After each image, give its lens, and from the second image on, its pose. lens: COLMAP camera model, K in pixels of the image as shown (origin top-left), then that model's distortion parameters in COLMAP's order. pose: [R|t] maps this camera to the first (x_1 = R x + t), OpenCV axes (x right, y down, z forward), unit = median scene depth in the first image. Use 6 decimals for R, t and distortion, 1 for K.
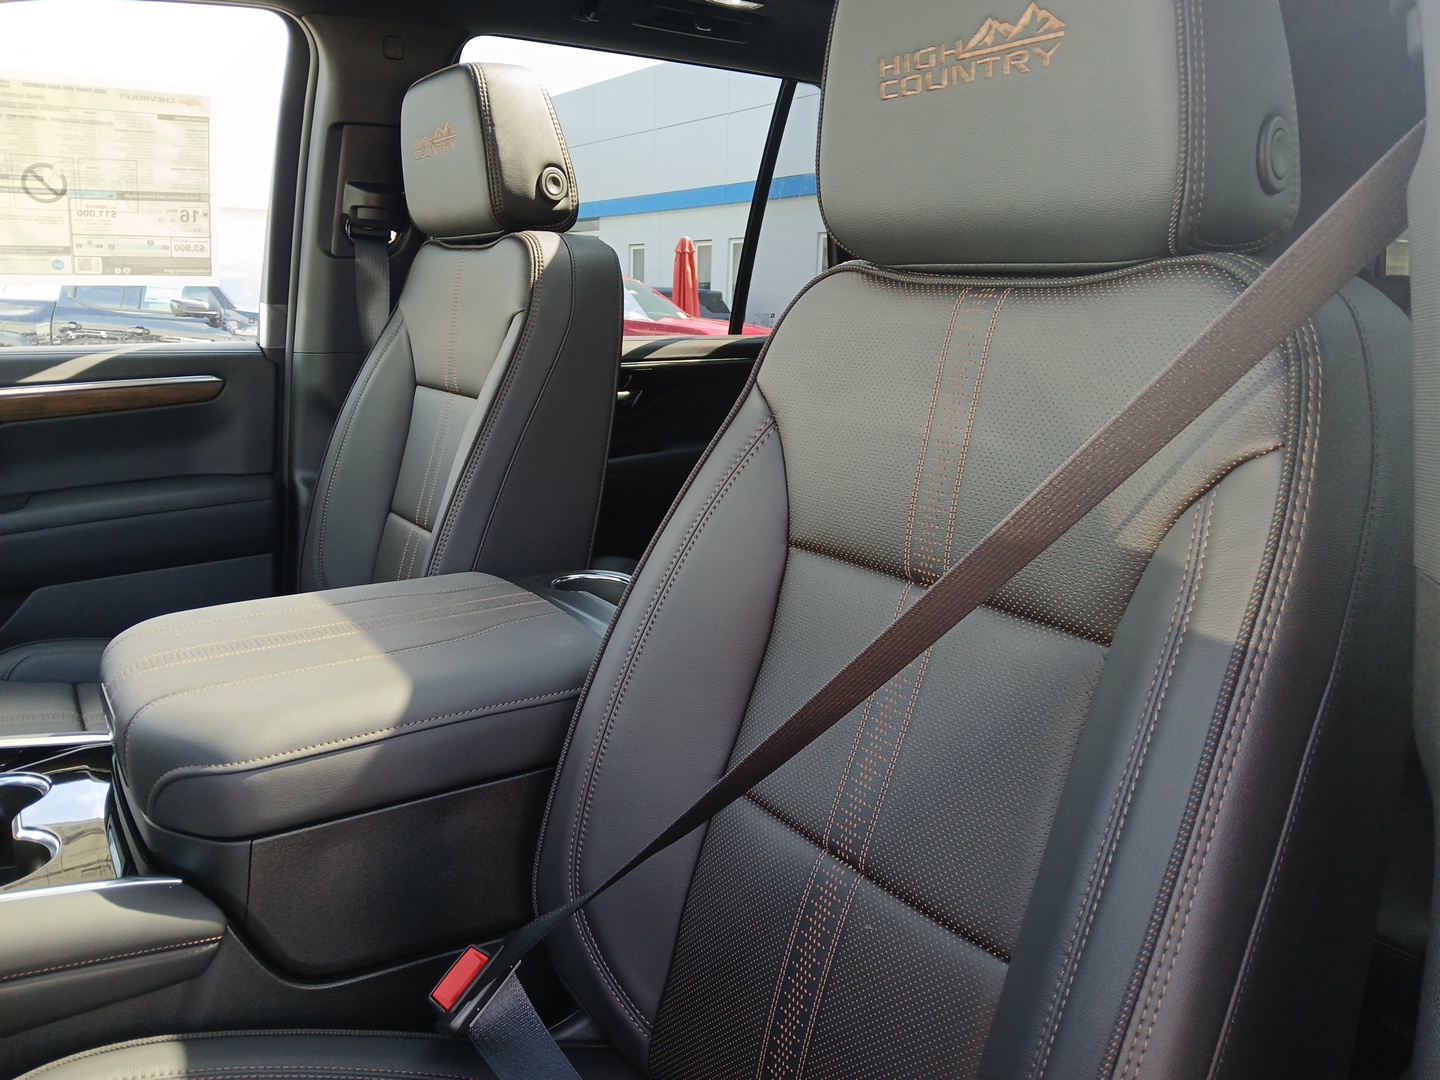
lens RADIAL K [[1129.6, 0, 713.0], [0, 1129.6, 544.1], [0, 0, 1]] dist [0.029088, -0.051181]
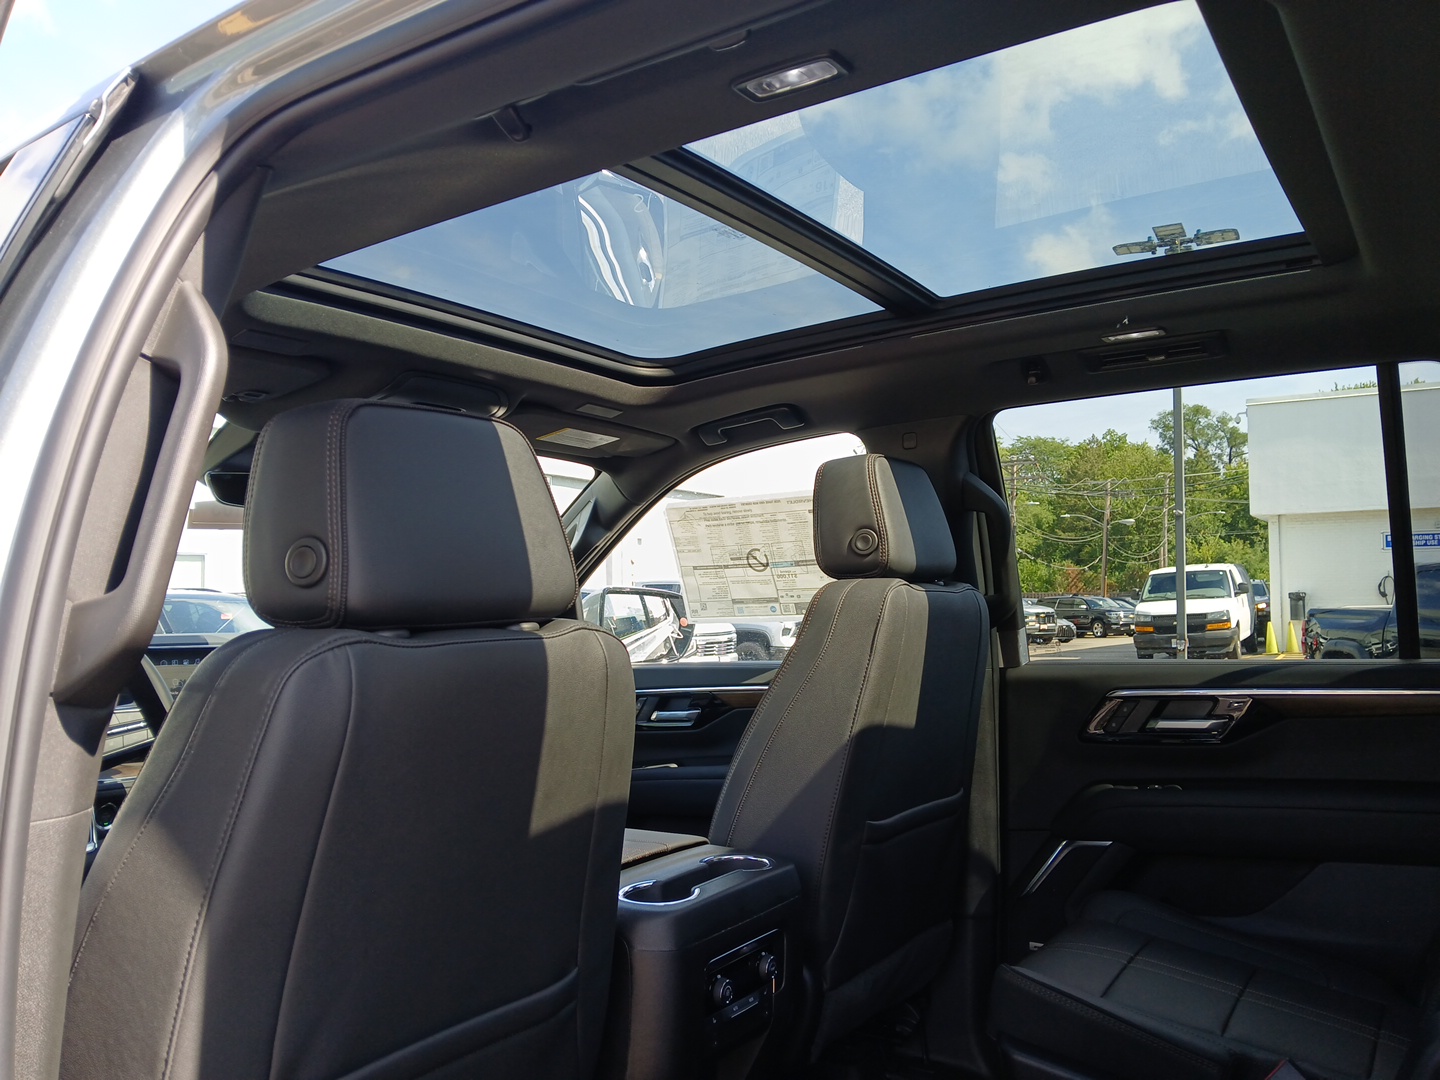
lens RADIAL K [[1125.1, 0, 723.4], [0, 1125.1, 544.2], [0, 0, 1]] dist [0.050193, -0.089259]
pose [[0.381555, -0.073611, -0.921410, 0.850507], [-0.173030, 0.973516, -0.149425, -0.093635], [0.908007, 0.216446, 0.358713, 0.376806]]
